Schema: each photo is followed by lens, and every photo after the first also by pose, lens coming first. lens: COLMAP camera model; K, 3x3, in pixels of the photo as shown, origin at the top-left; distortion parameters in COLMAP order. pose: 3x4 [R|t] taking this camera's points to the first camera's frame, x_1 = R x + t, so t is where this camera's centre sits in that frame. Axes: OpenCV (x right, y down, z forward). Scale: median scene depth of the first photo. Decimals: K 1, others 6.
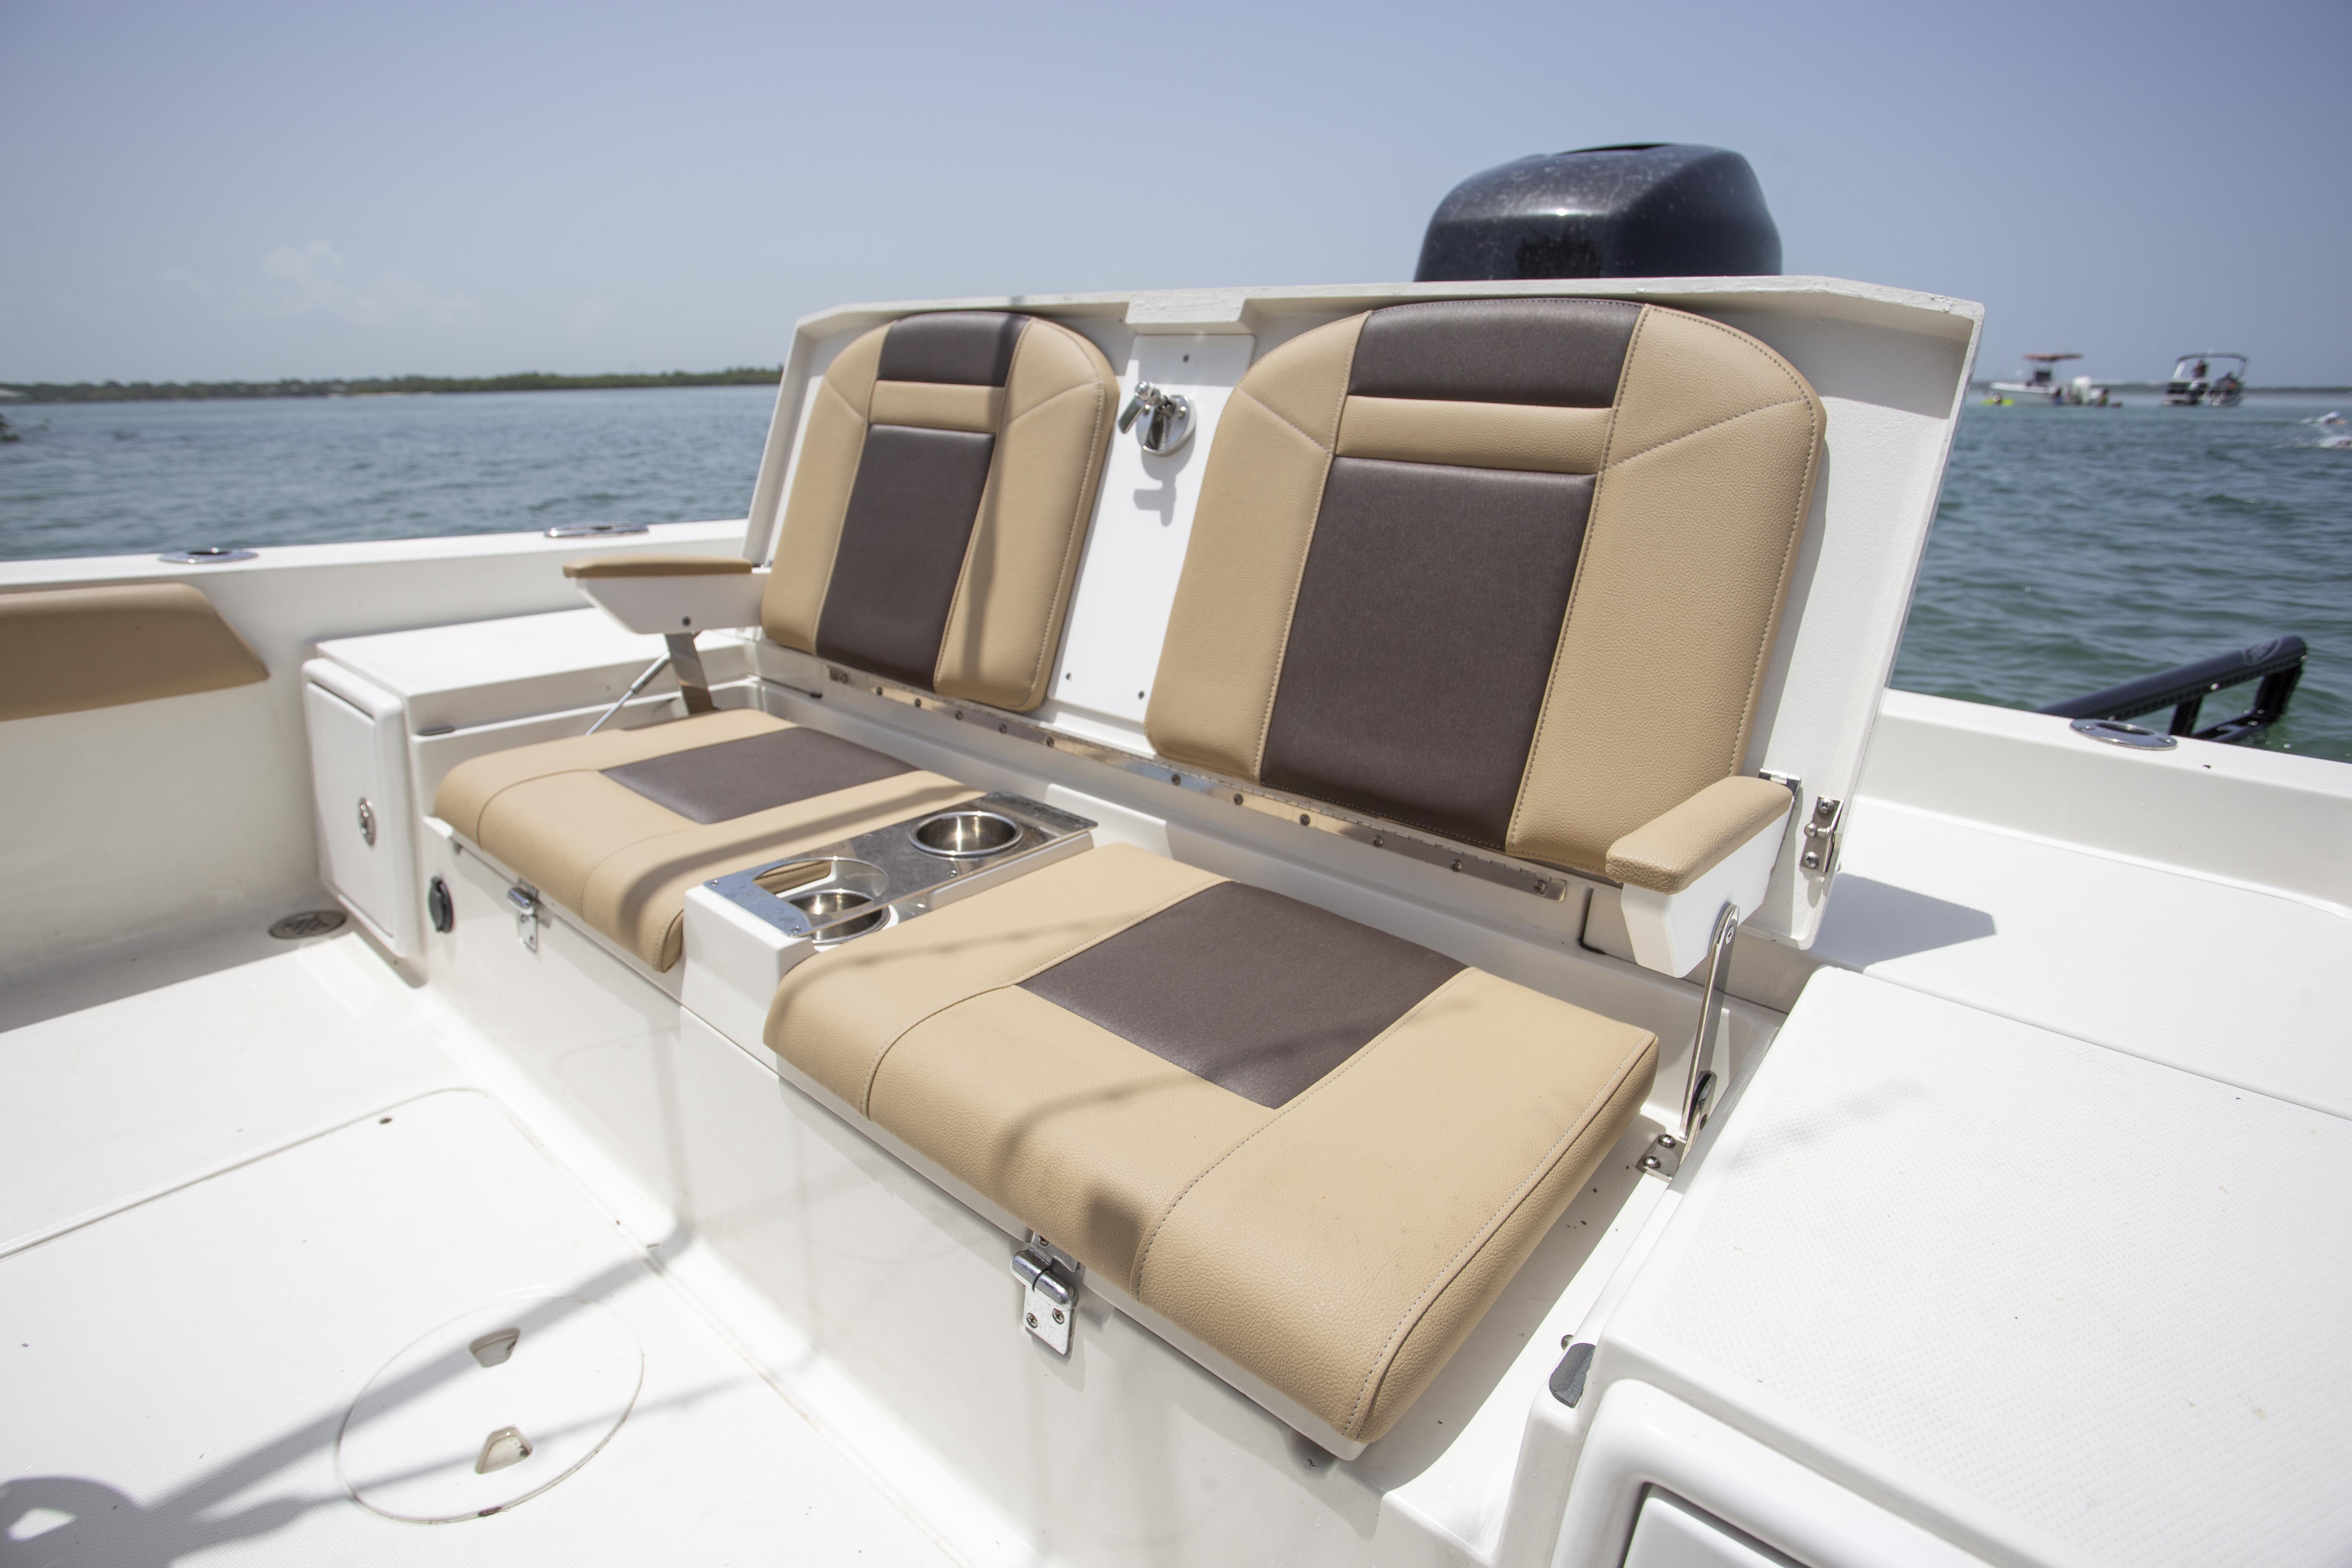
lens RADIAL K [[1143.7, 0, 1169.0], [0, 1143.7, 772.8], [0, 0, 1]] dist [-0.018165, 0.000565]
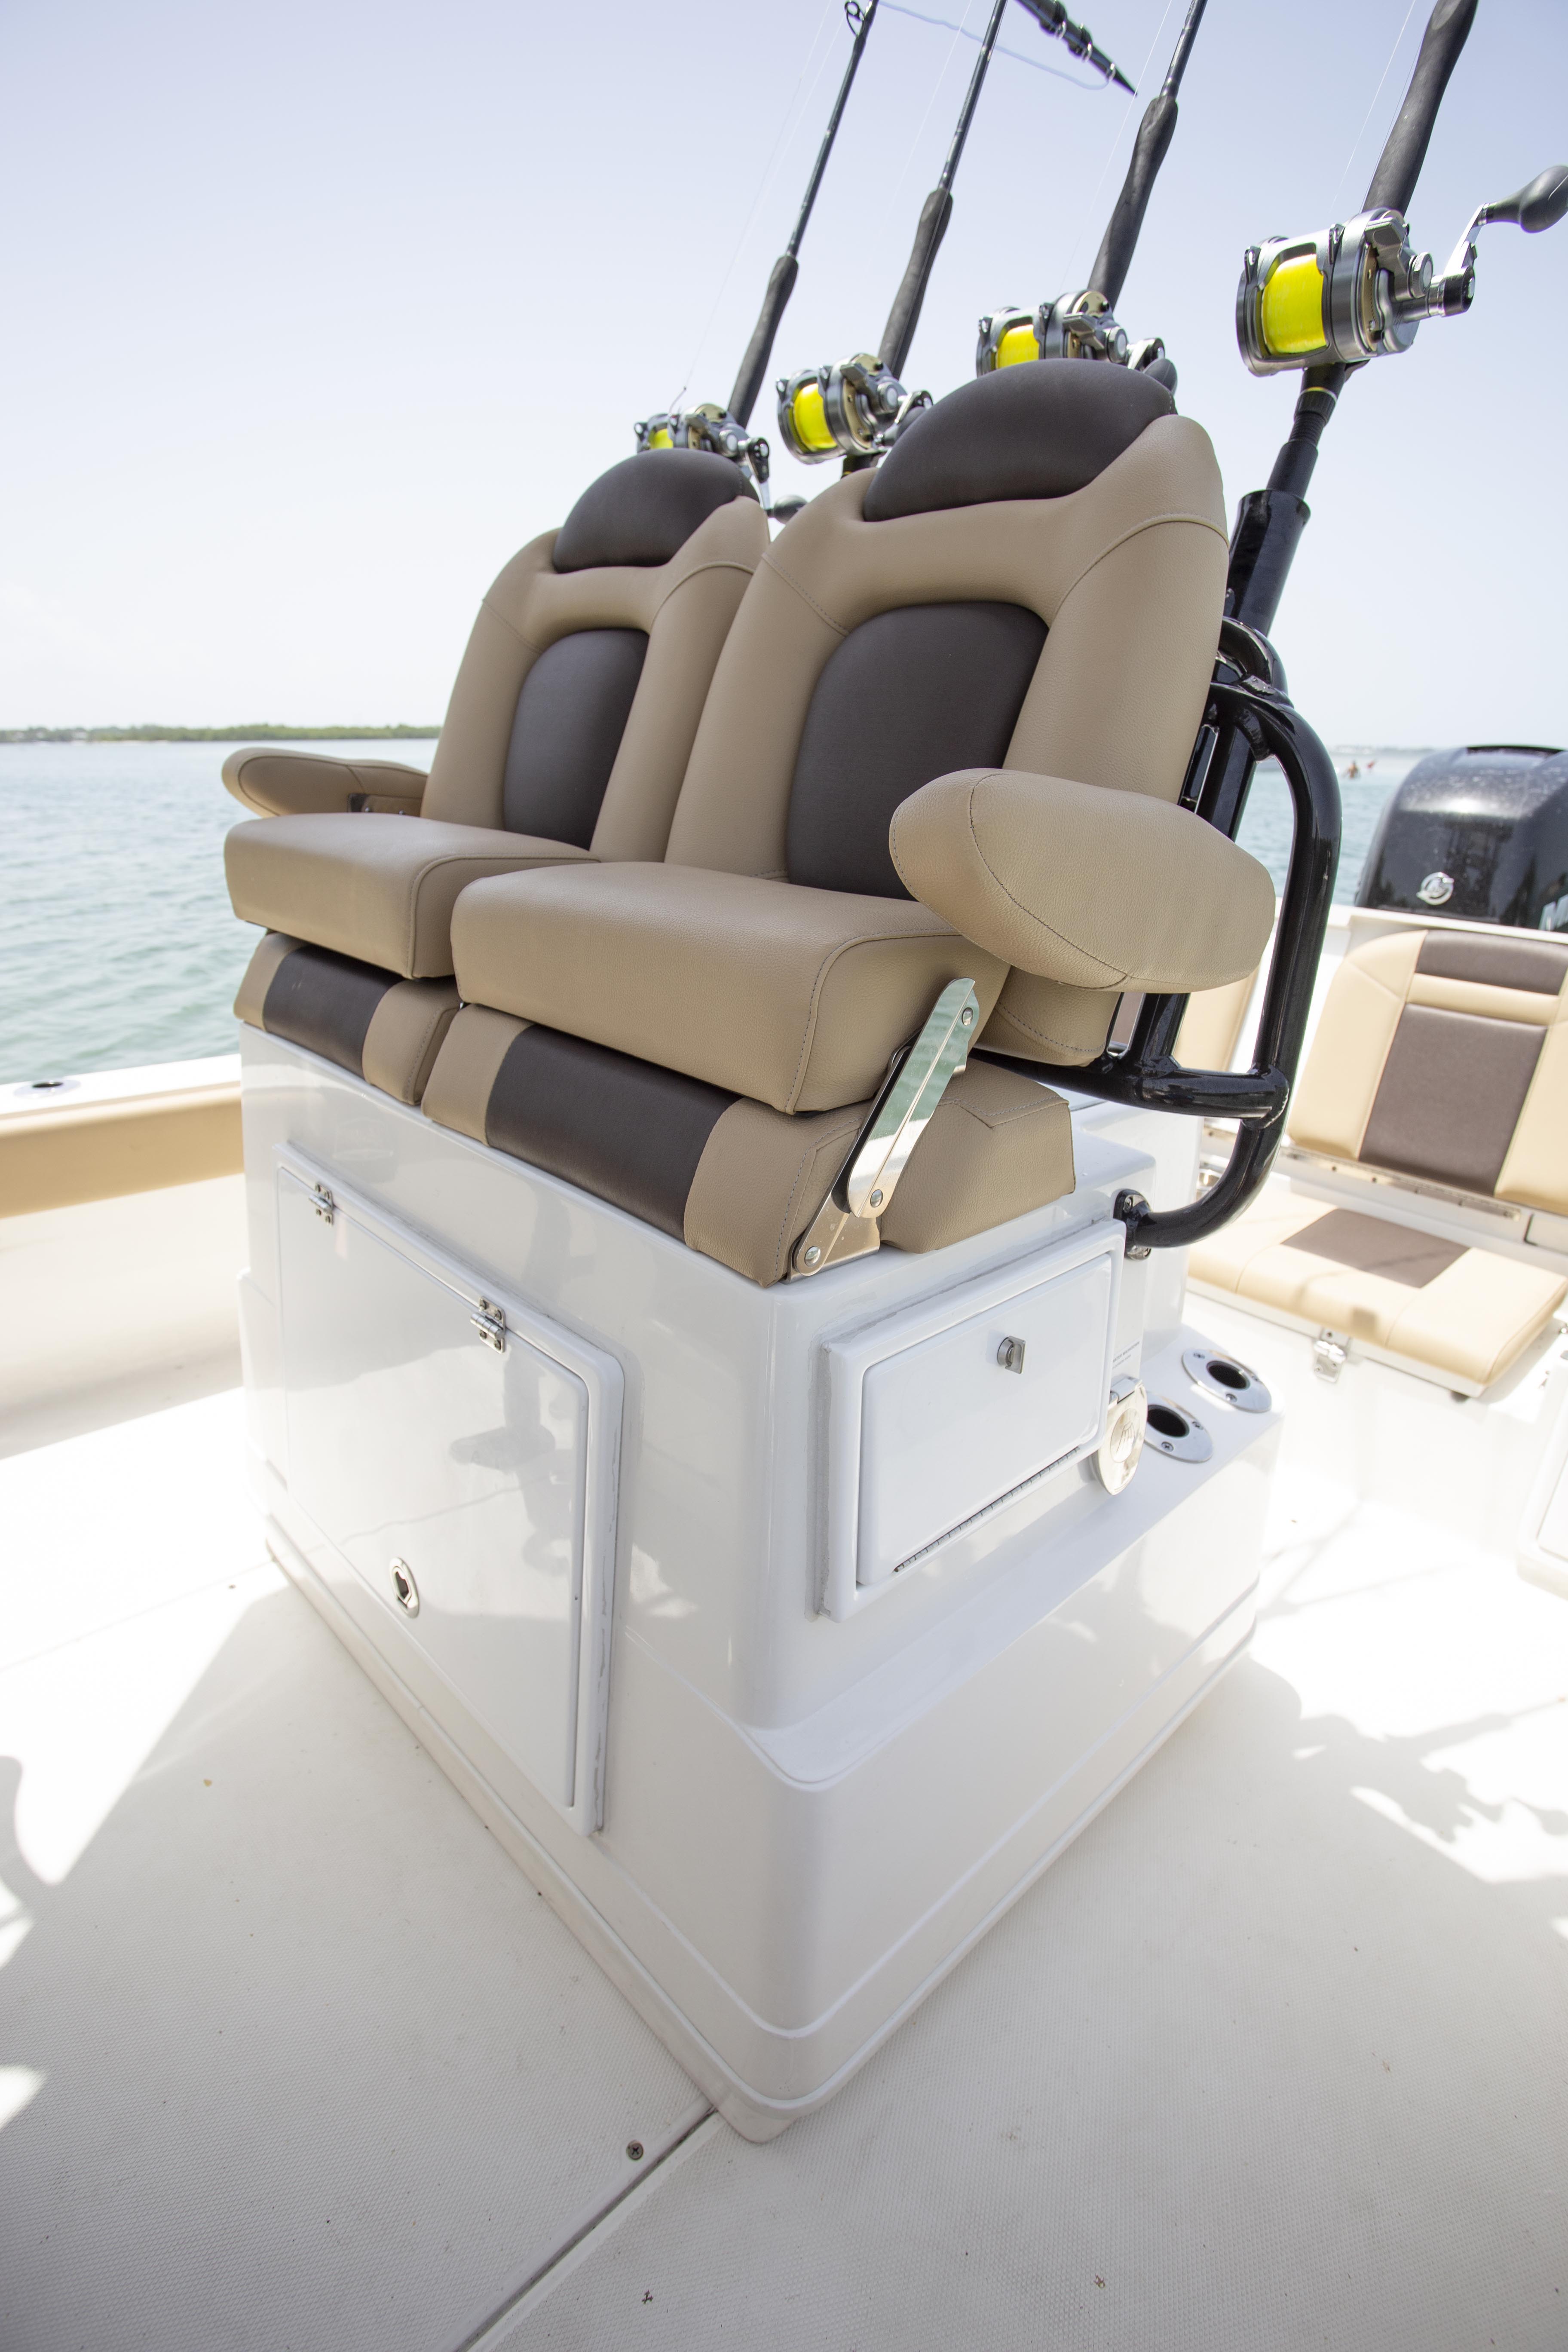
lens RADIAL K [[1143.7, 0, 791.0], [0, 1143.7, 1185.2], [0, 0, 1]] dist [-0.018165, 0.000565]
pose [[0.996704, 0.043638, -0.068386, -0.885482], [-0.040884, 0.998316, 0.041156, 0.012316], [0.070067, -0.038224, 0.996810, -1.248378]]
